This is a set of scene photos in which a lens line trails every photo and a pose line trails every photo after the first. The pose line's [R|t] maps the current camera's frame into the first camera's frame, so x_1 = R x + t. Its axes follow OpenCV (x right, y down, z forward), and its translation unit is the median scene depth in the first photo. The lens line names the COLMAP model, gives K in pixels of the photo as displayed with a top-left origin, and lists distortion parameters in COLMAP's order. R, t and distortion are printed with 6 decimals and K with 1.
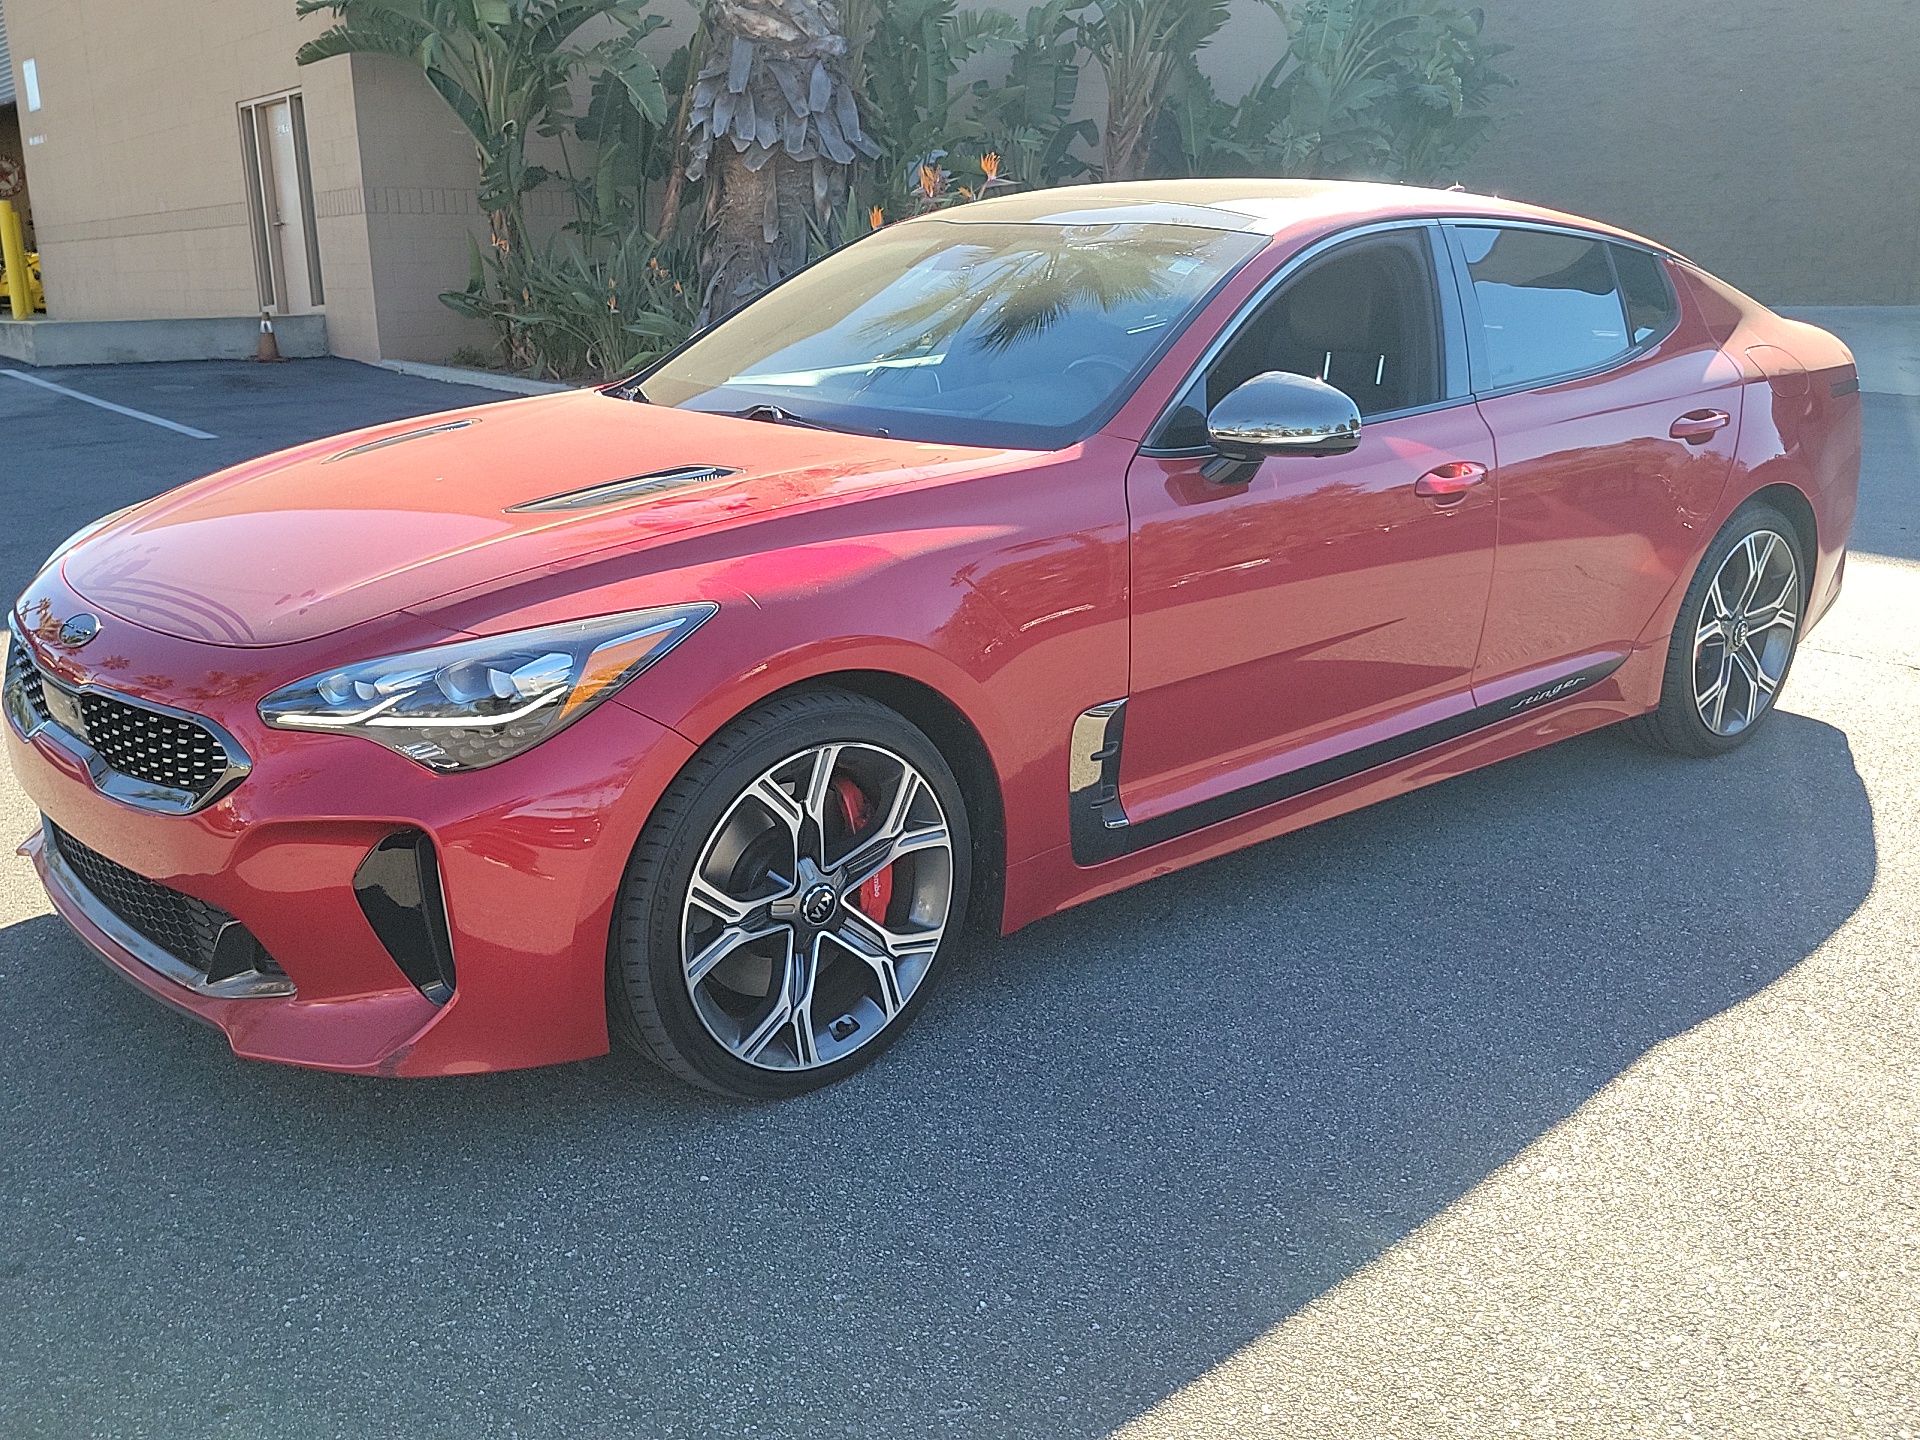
lens RADIAL K [[1815.9, 0, 960.0], [0, 1815.9, 720.0], [0, 0, 1]] dist [0.048160, 0.005180]
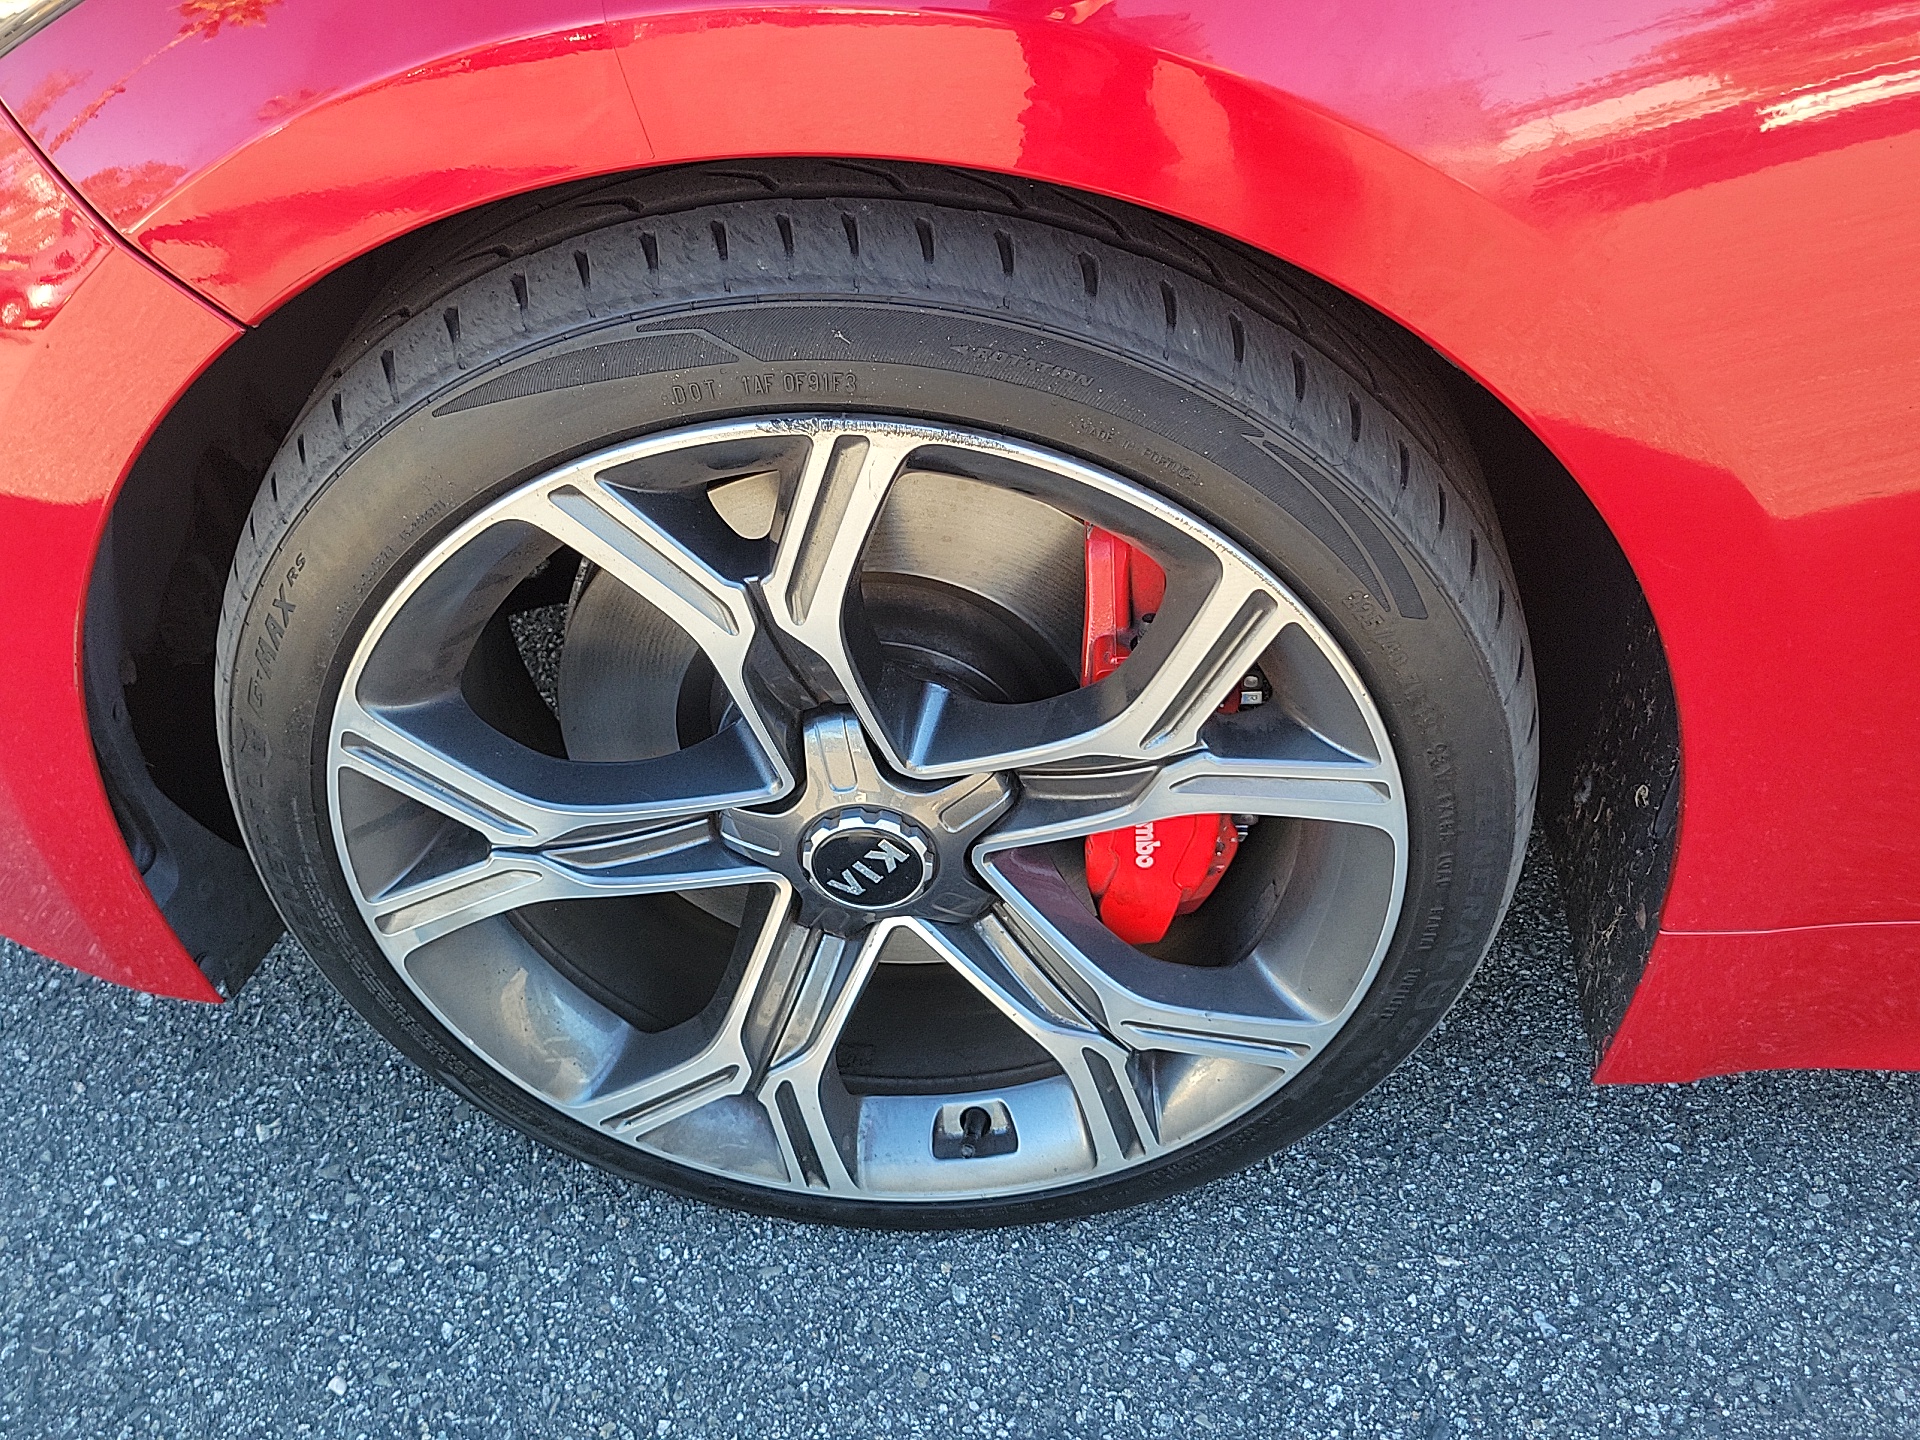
lens RADIAL K [[1815.9, 0, 960.0], [0, 1815.9, 720.0], [0, 0, 1]] dist [0.048160, 0.005180]
pose [[0.714817, 0.438242, -0.544959, 0.096530], [-0.167031, 0.863720, 0.475488, -0.073607], [0.679070, -0.248862, 0.690602, 0.776168]]
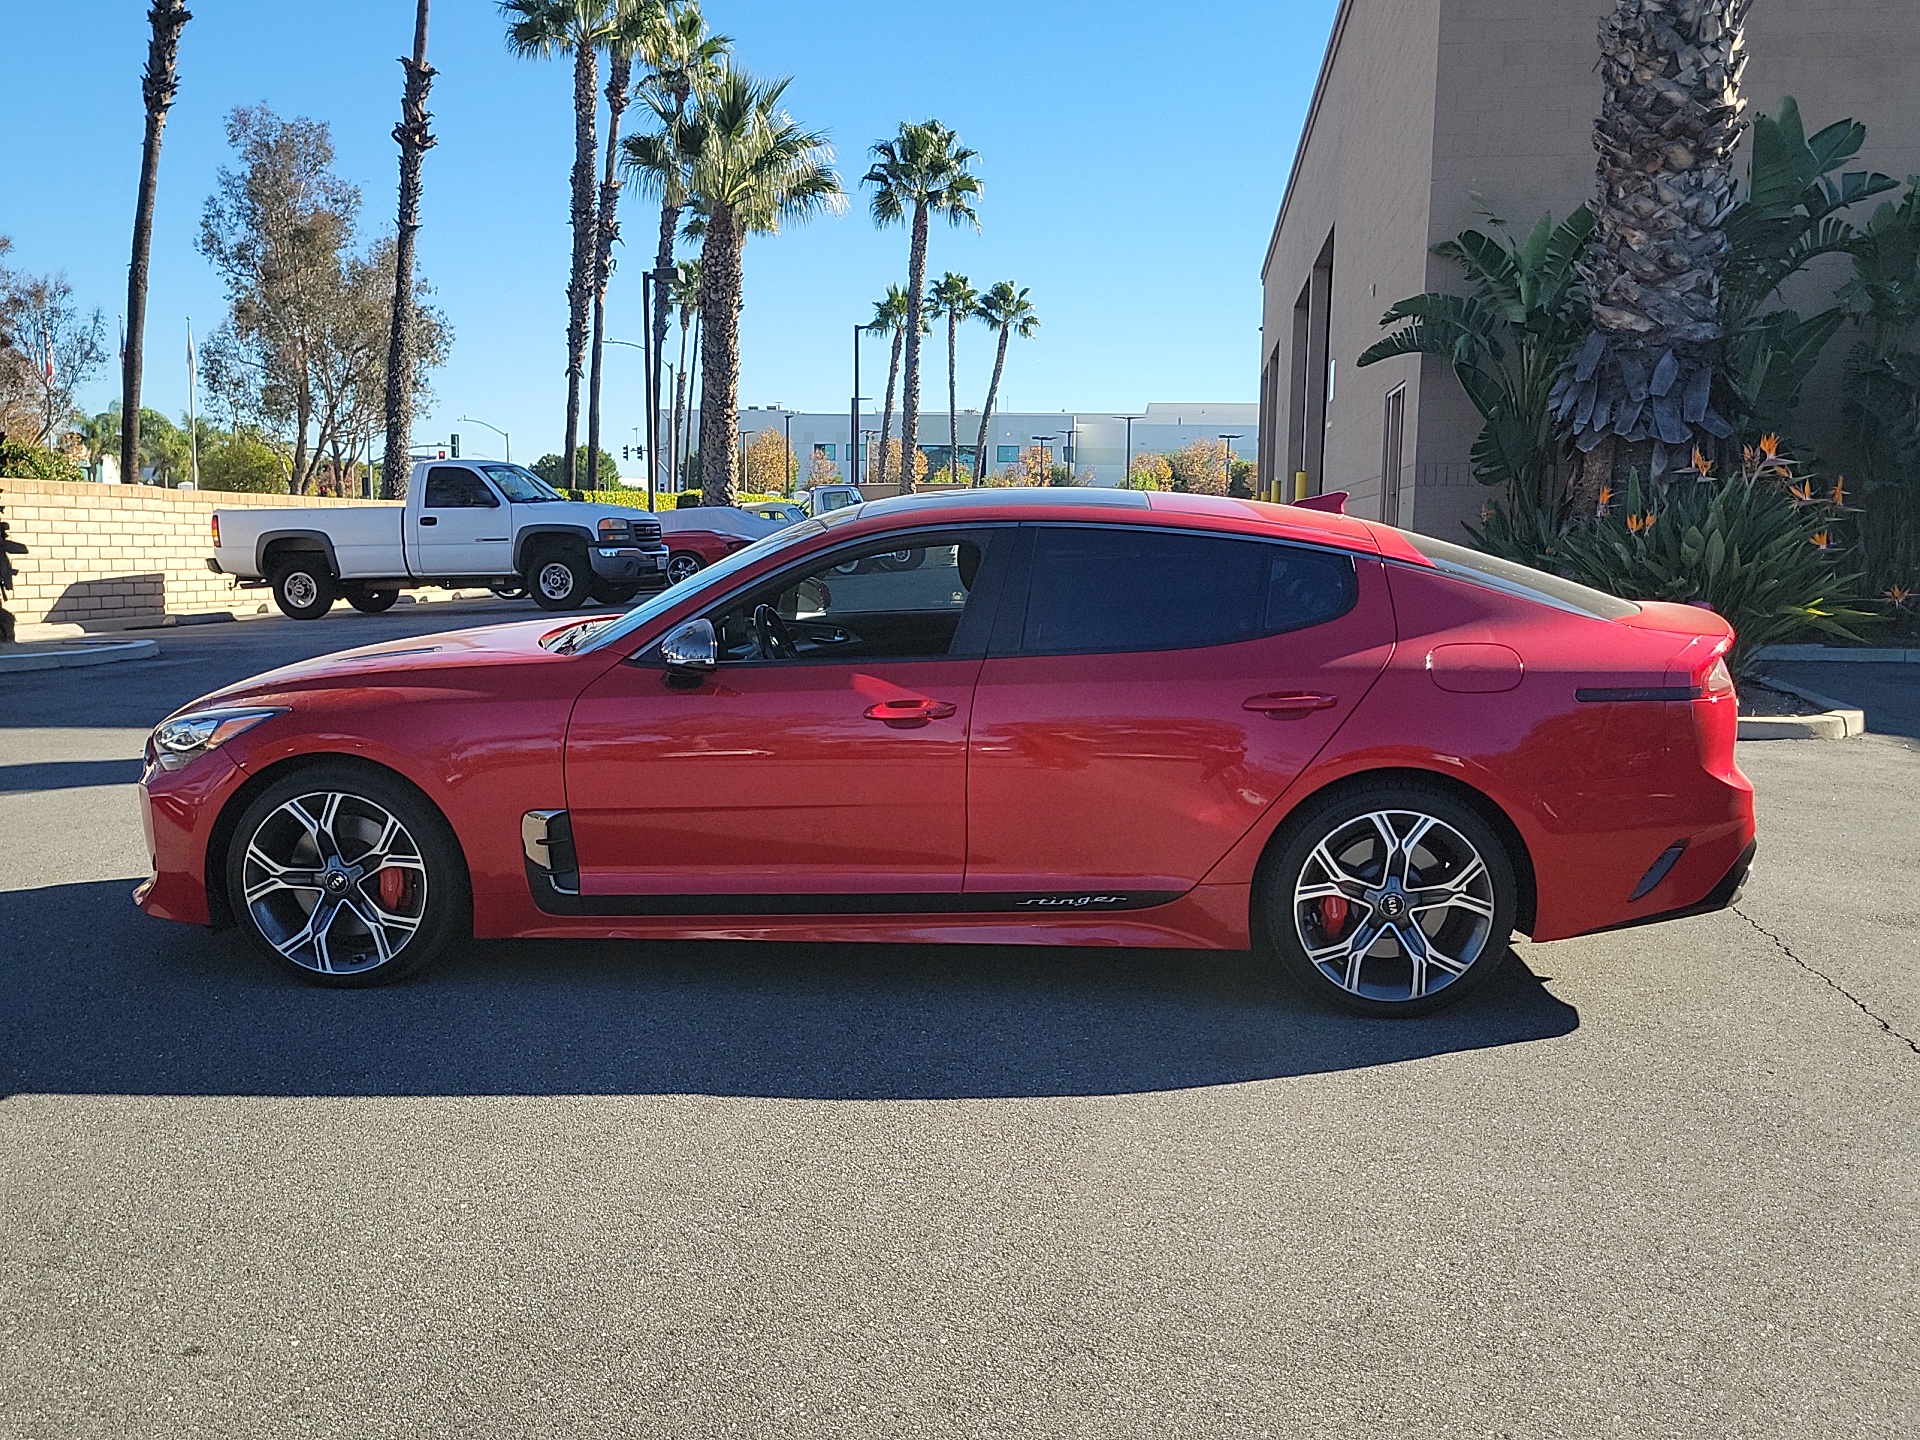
lens RADIAL K [[1815.9, 0, 960.0], [0, 1815.9, 720.0], [0, 0, 1]] dist [0.048160, 0.005180]
pose [[0.702830, 0.098410, -0.704518, 1.592948], [-0.193032, 0.979608, -0.055734, -0.073605], [0.684667, 0.175166, 0.707494, 0.103075]]
